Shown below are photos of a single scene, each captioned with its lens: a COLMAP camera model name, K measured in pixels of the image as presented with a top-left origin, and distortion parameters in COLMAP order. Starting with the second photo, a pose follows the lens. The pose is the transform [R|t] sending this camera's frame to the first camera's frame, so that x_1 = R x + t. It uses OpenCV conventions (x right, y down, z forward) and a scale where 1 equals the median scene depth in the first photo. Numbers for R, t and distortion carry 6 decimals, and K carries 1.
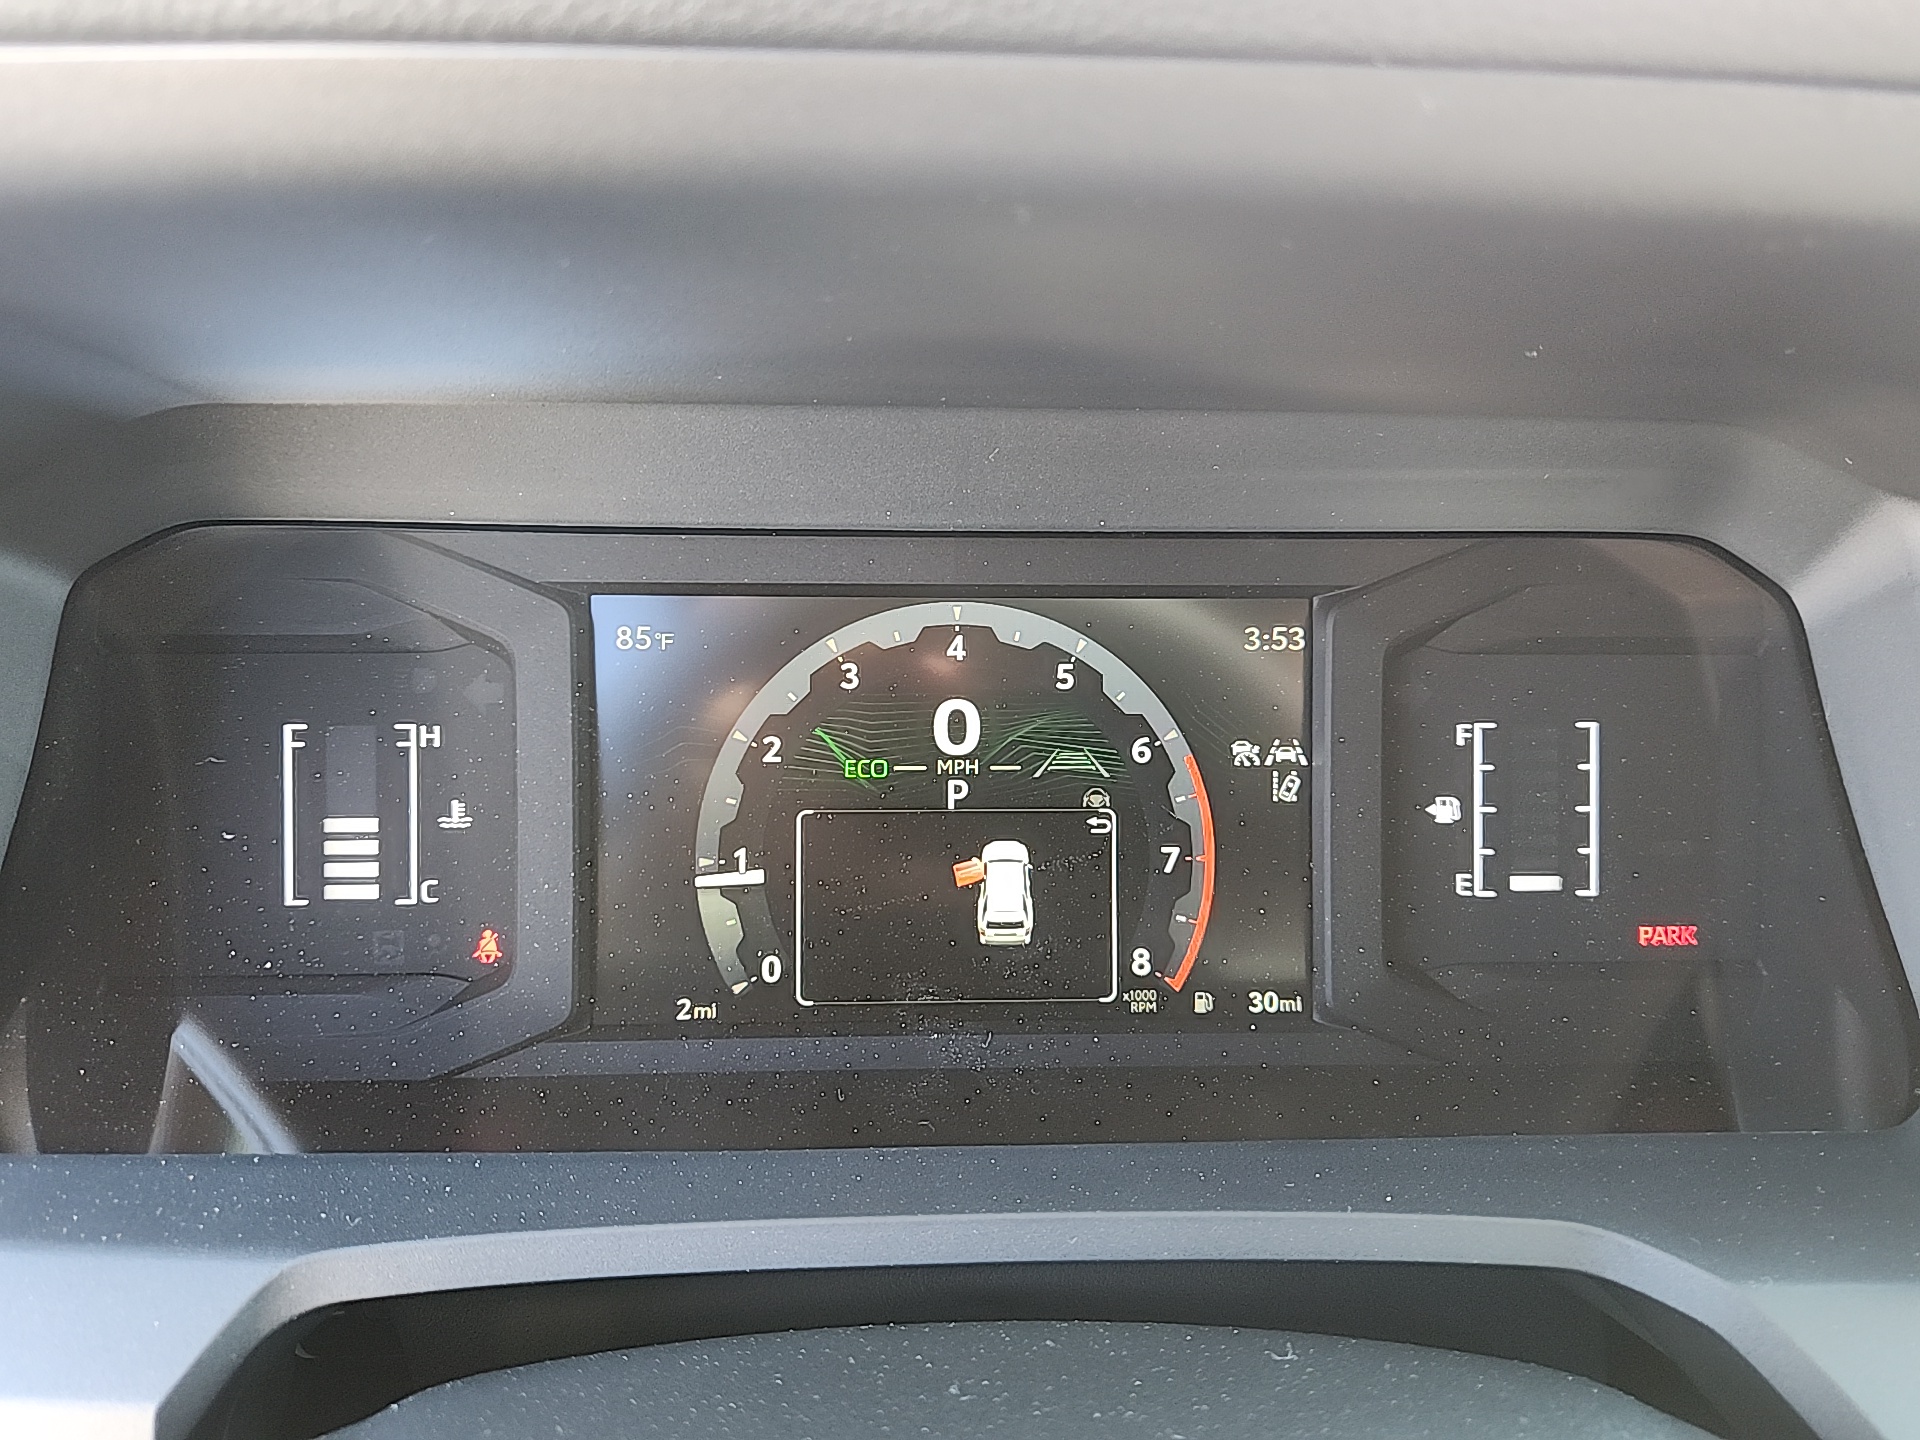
lens RADIAL K [[1444.7, 0, 960.0], [0, 1444.7, 720.0], [0, 0, 1]] dist [0.054360, -0.045477]
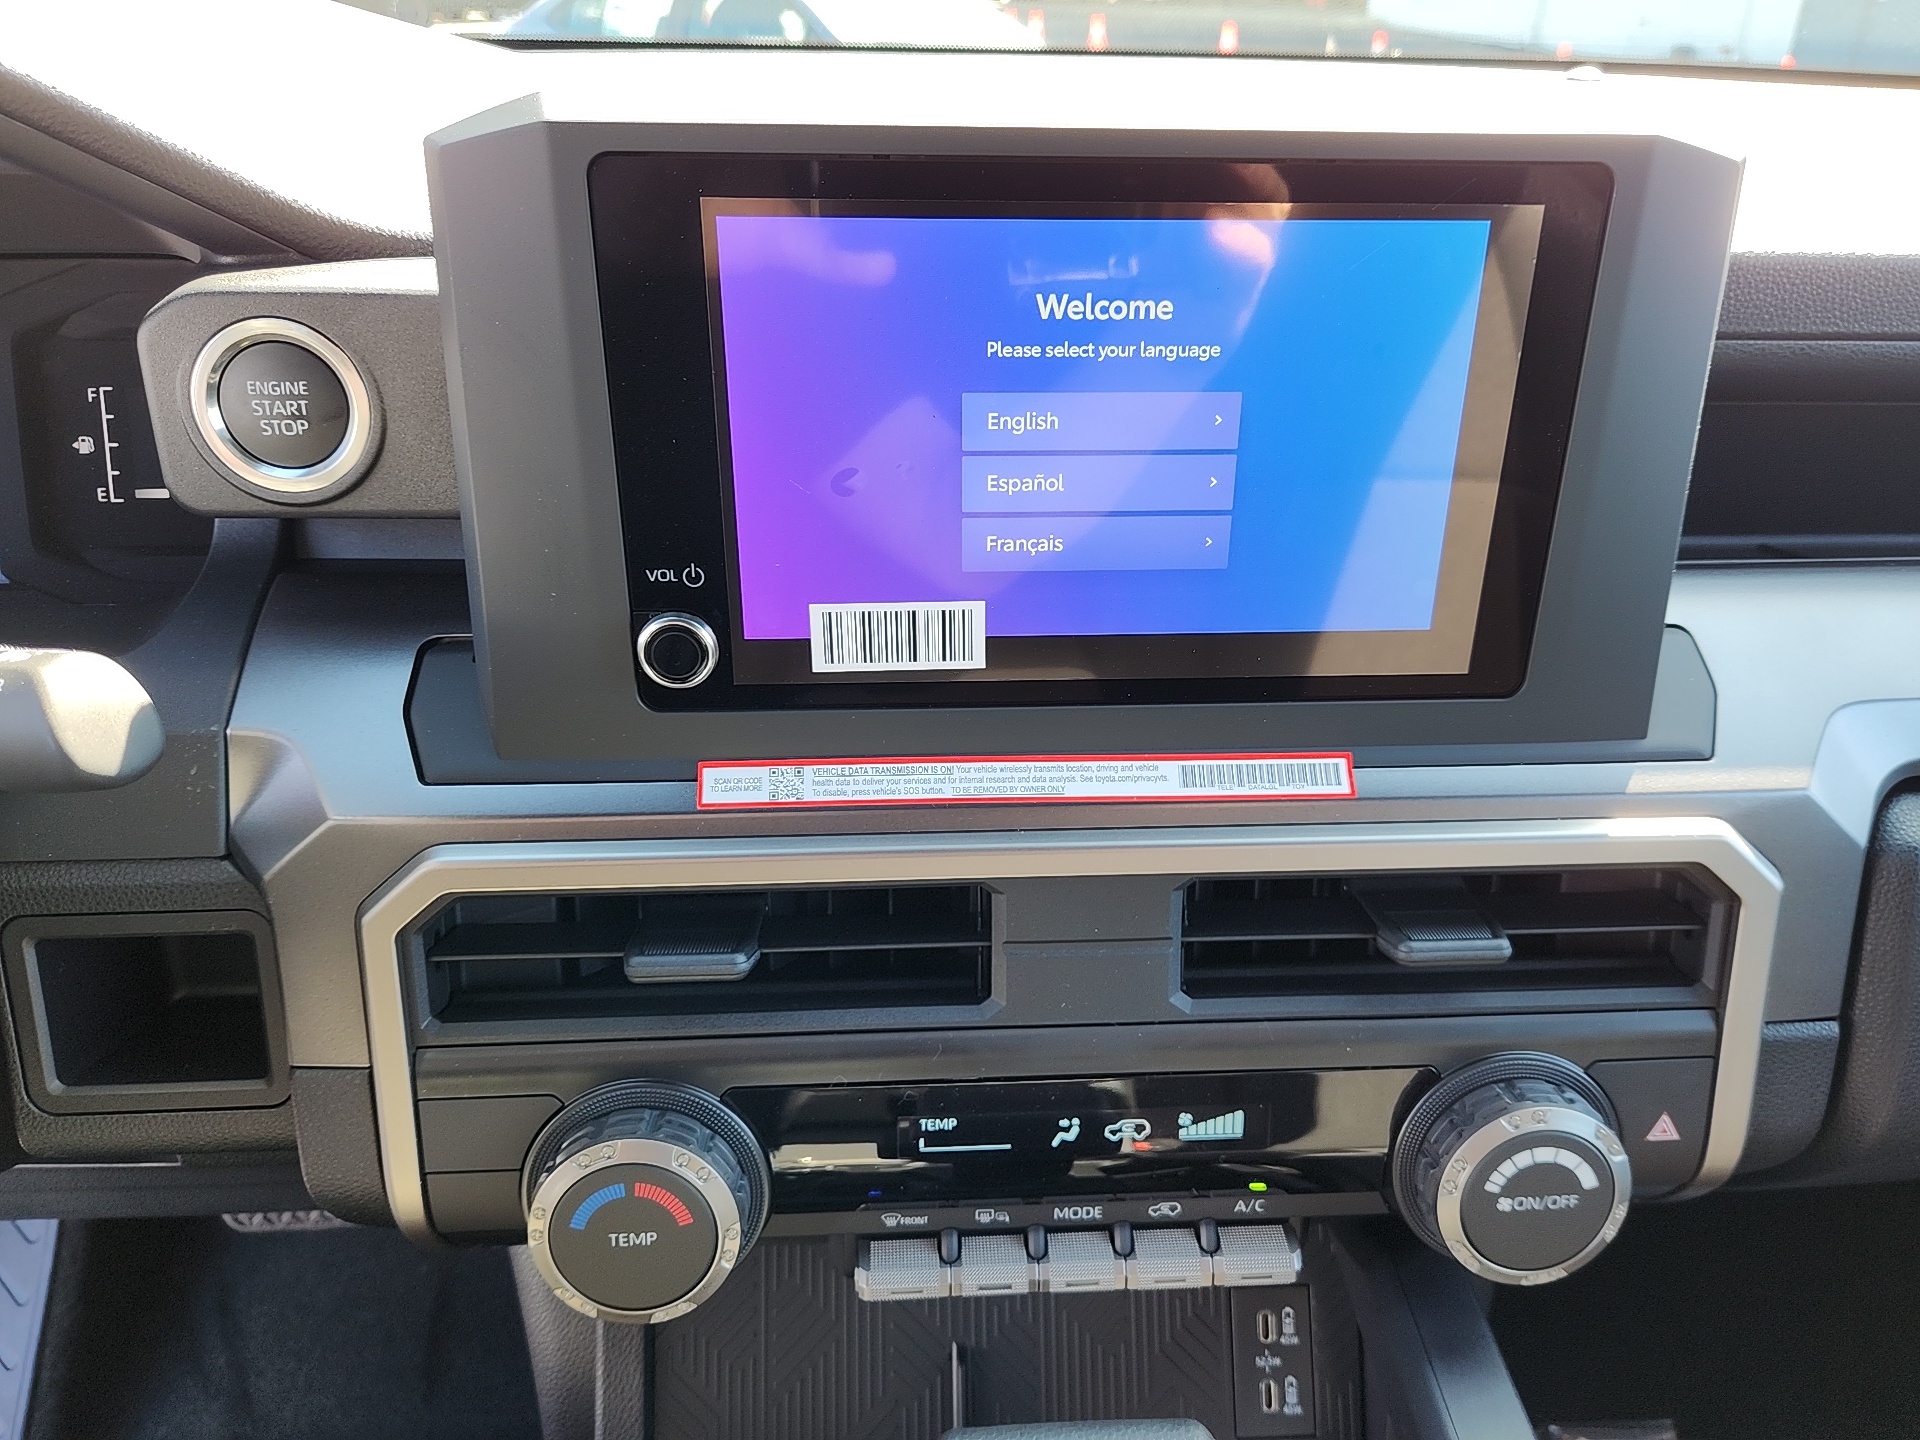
lens RADIAL K [[1444.7, 0, 960.0], [0, 1444.7, 720.0], [0, 0, 1]] dist [0.054360, -0.045477]
pose [[0.999173, -0.017345, 0.036782, 1.191418], [0.012493, 0.991659, 0.128279, 0.162269], [-0.038700, -0.127714, 0.991056, -0.598692]]
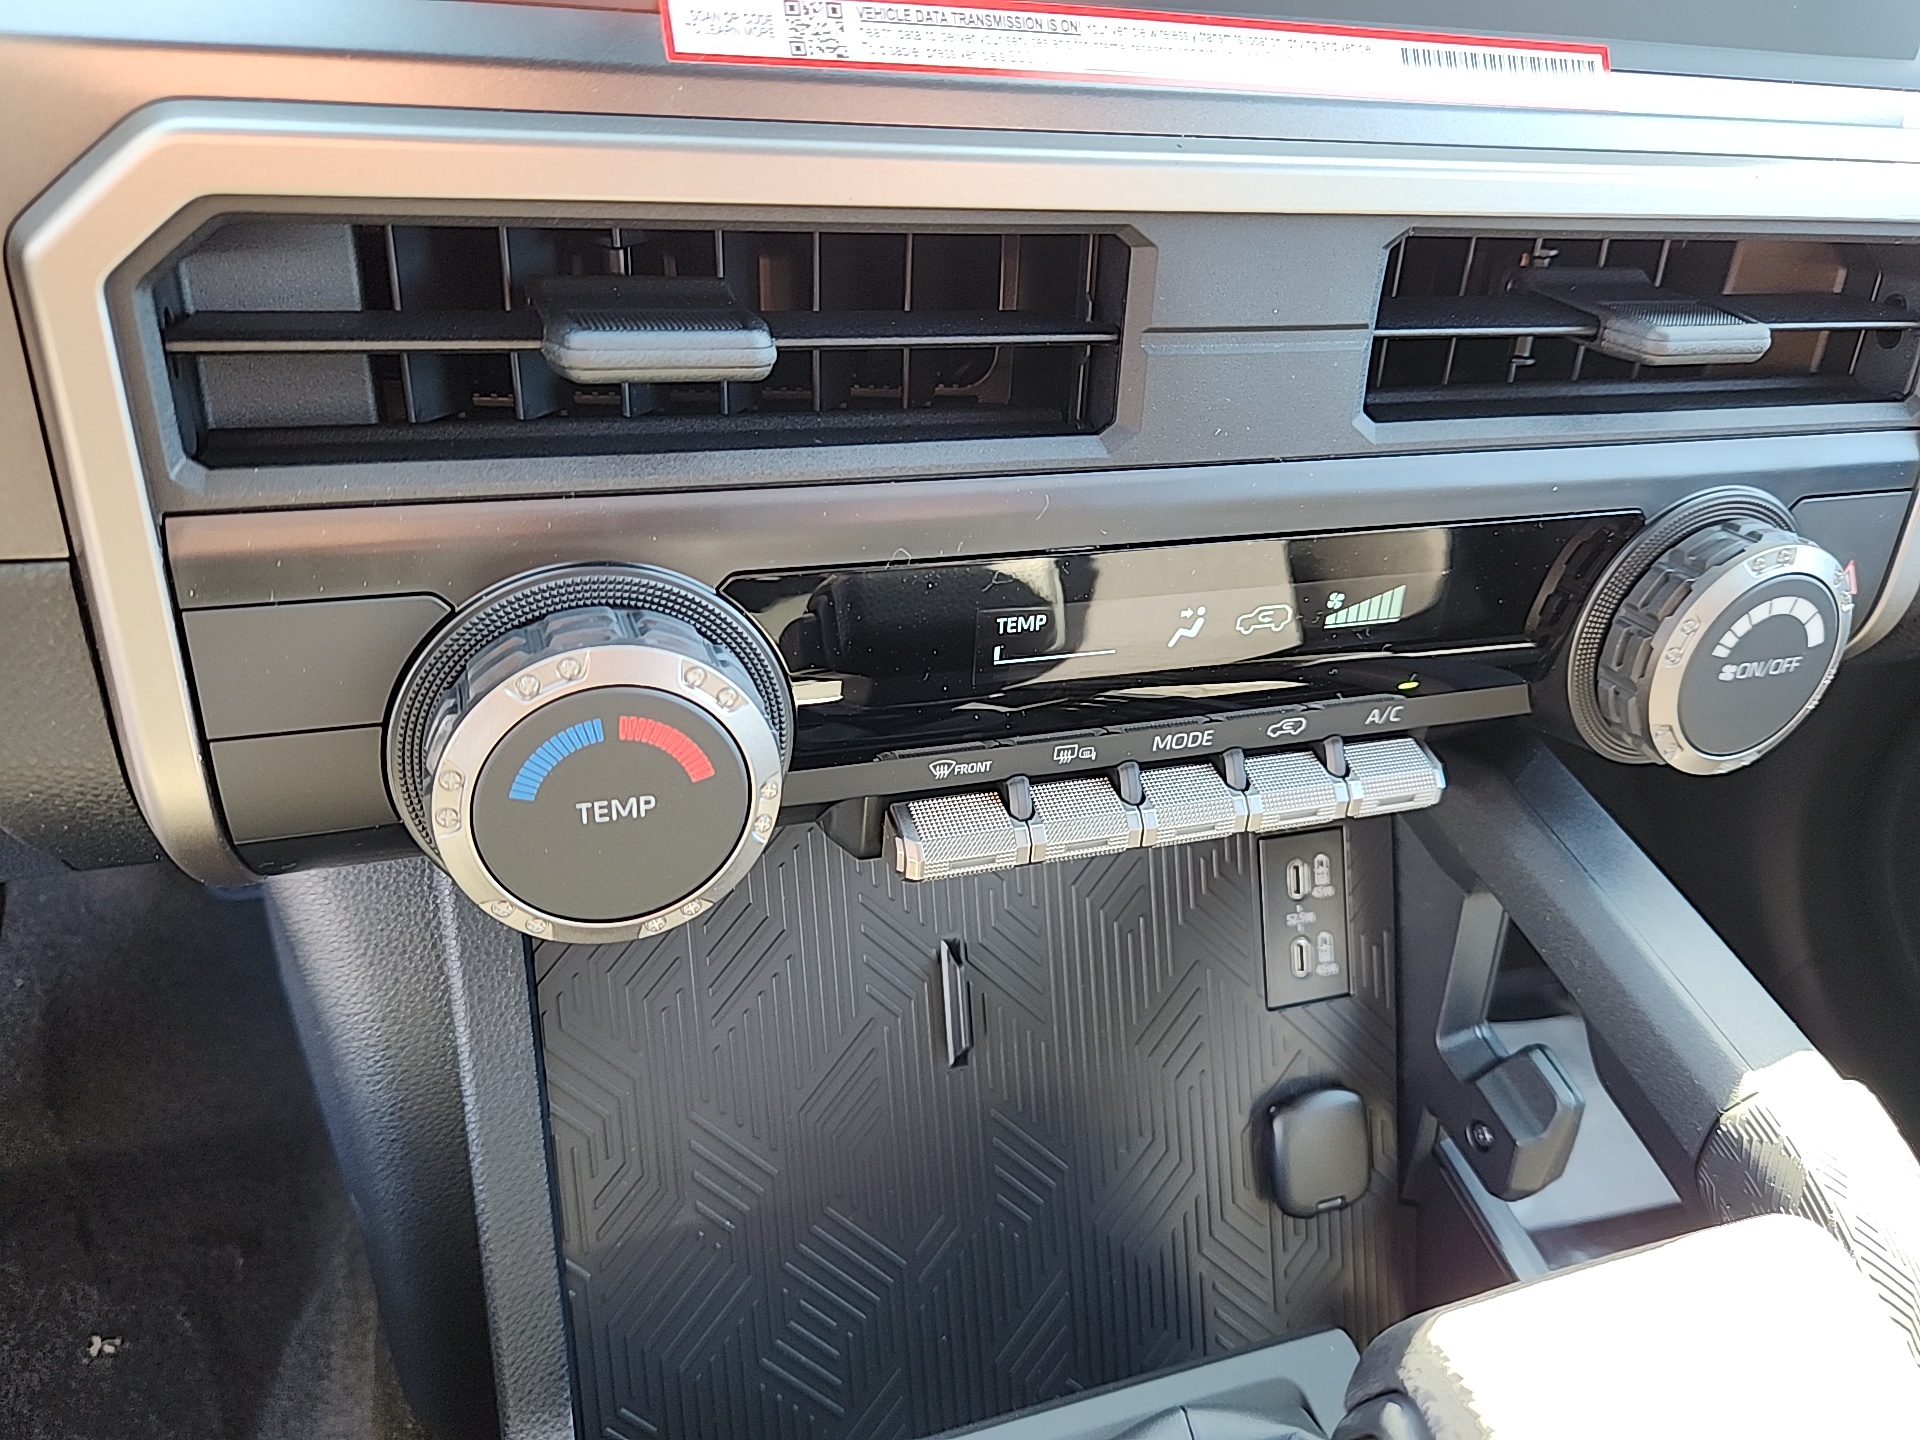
lens RADIAL K [[1444.7, 0, 960.0], [0, 1444.7, 720.0], [0, 0, 1]] dist [0.054360, -0.045477]
pose [[0.948072, -0.099136, 0.302211, 0.906731], [-0.011865, 0.938497, 0.345083, 0.442083], [-0.317834, -0.330749, 0.888587, -0.139900]]
